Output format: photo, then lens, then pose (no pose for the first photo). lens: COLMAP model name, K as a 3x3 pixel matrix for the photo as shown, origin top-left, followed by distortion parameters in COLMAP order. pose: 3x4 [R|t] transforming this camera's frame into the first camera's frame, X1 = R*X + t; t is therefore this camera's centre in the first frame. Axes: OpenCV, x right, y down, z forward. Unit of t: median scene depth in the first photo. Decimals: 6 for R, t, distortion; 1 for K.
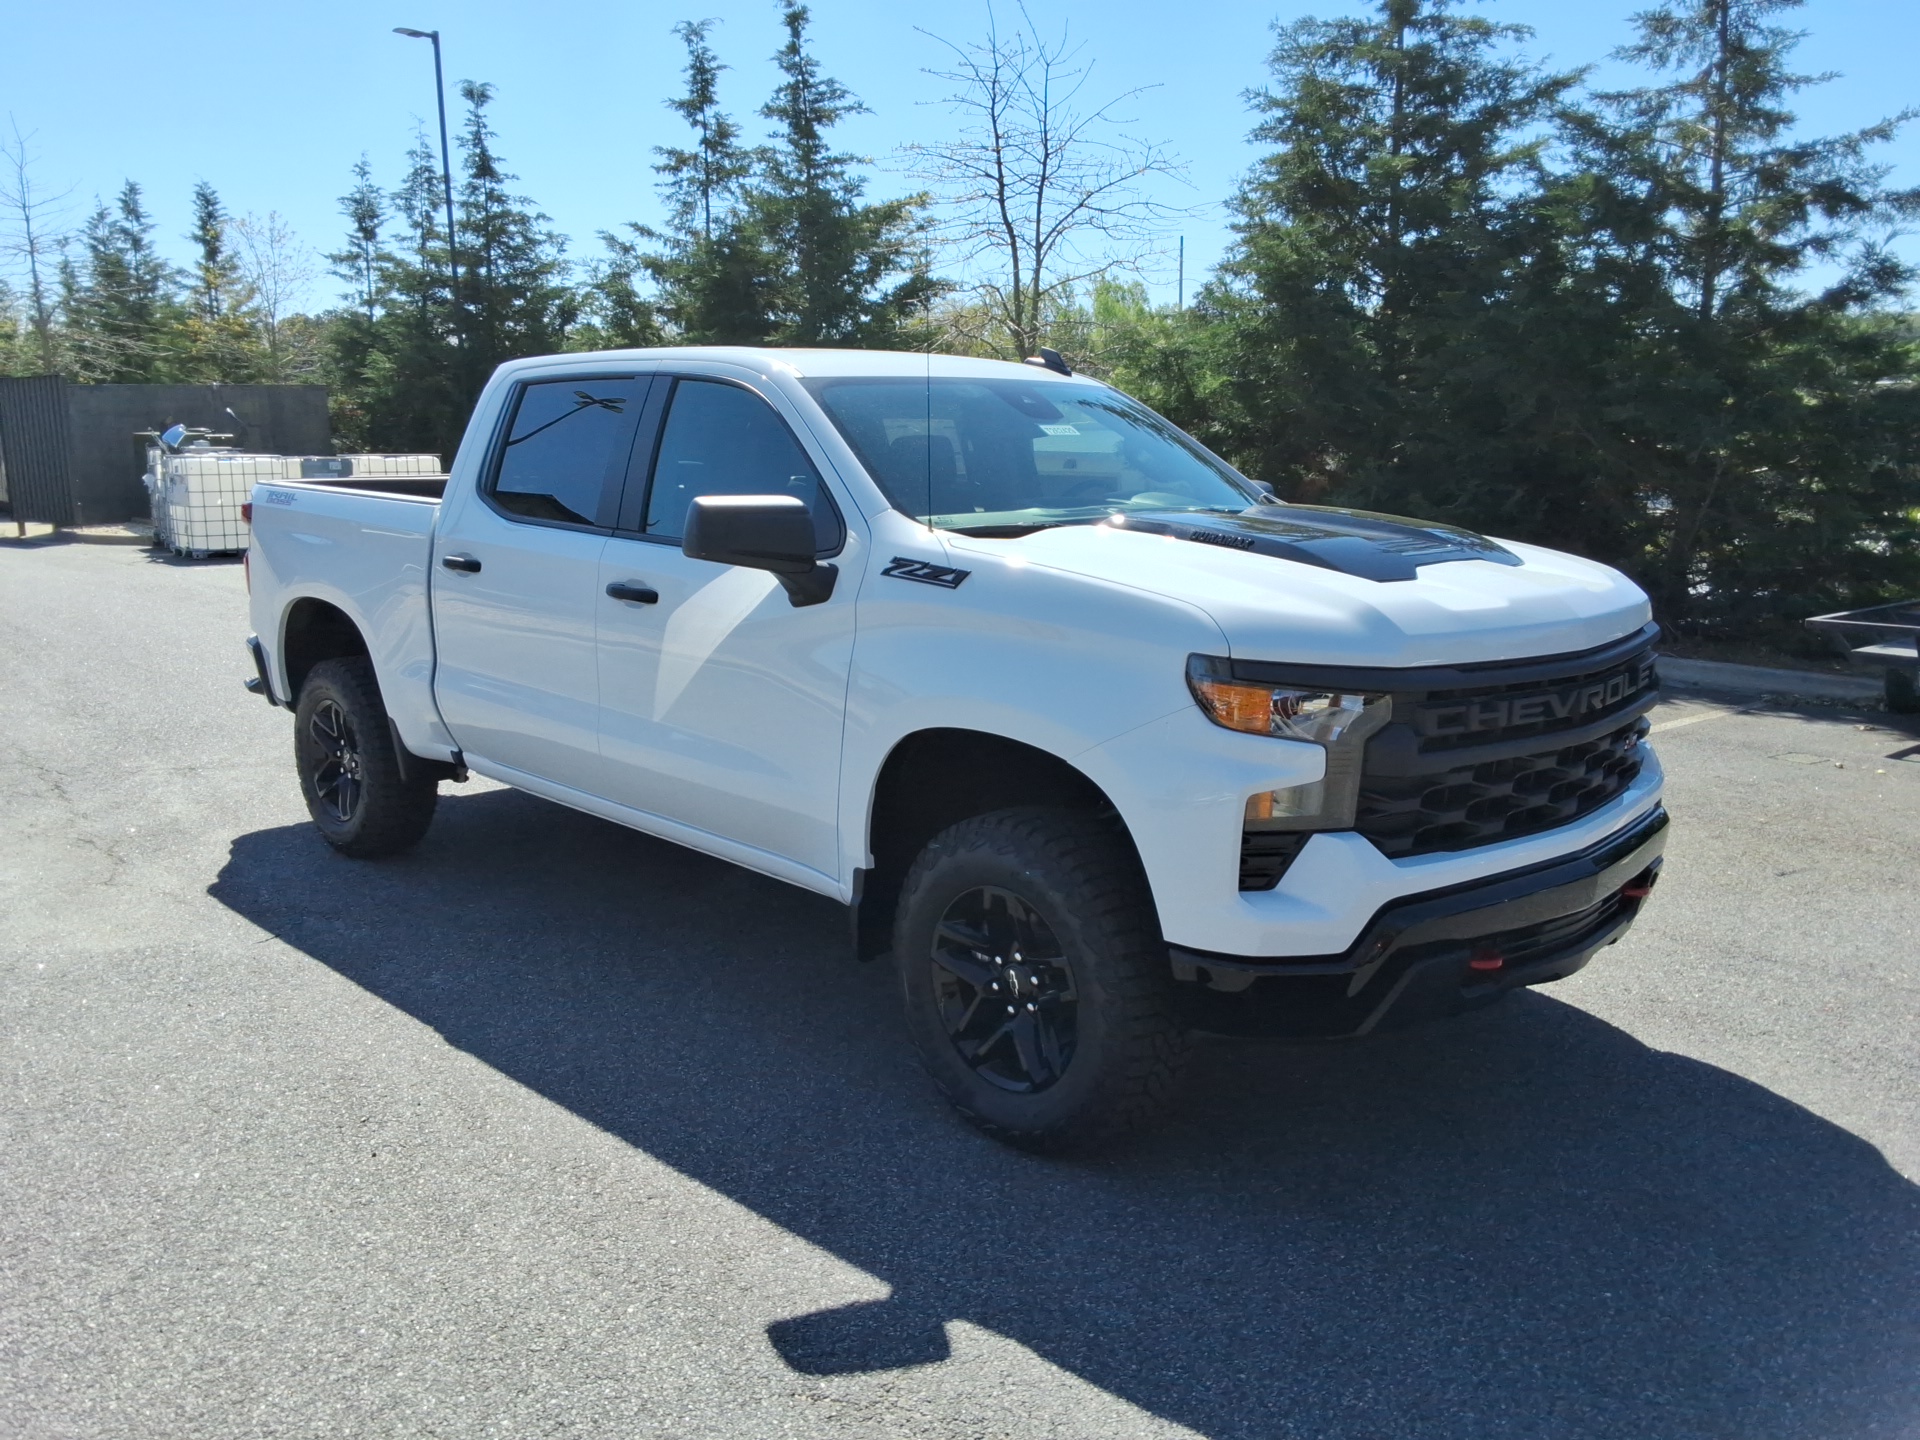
lens RADIAL K [[1544.2, 0, 977.1], [0, 1544.2, 701.7], [0, 0, 1]] dist [0.110008, -0.163301]
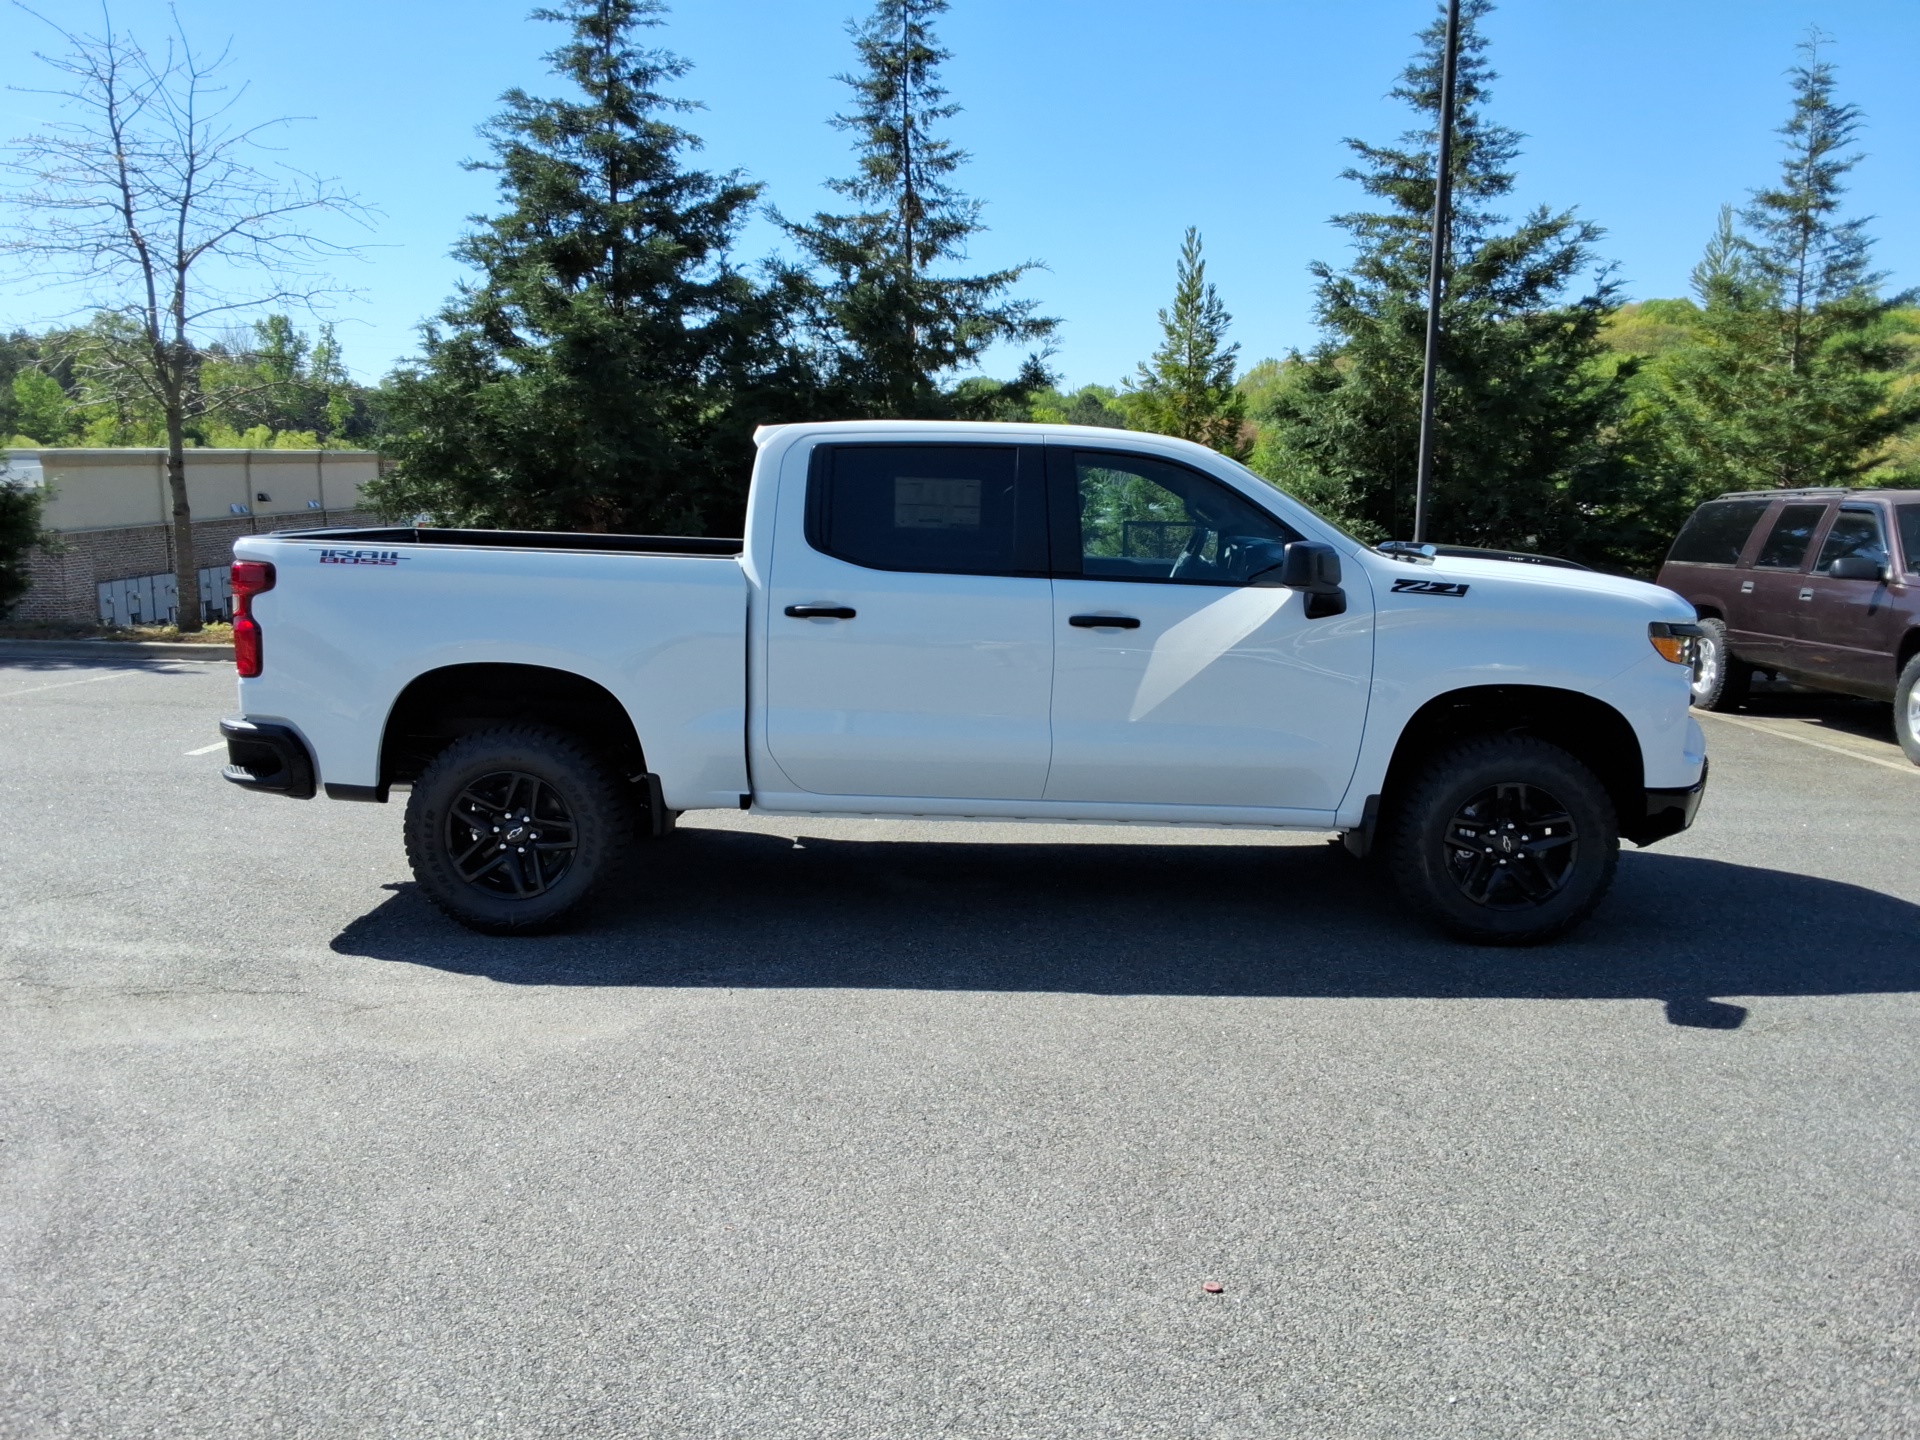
lens RADIAL K [[1544.2, 0, 958.3], [0, 1544.2, 727.6], [0, 0, 1]] dist [0.110008, -0.163301]
pose [[0.706045, -0.096209, 0.701601, -0.481927], [0.104963, 0.994003, 0.030678, -0.014360], [-0.700345, 0.051982, 0.711910, 0.081542]]
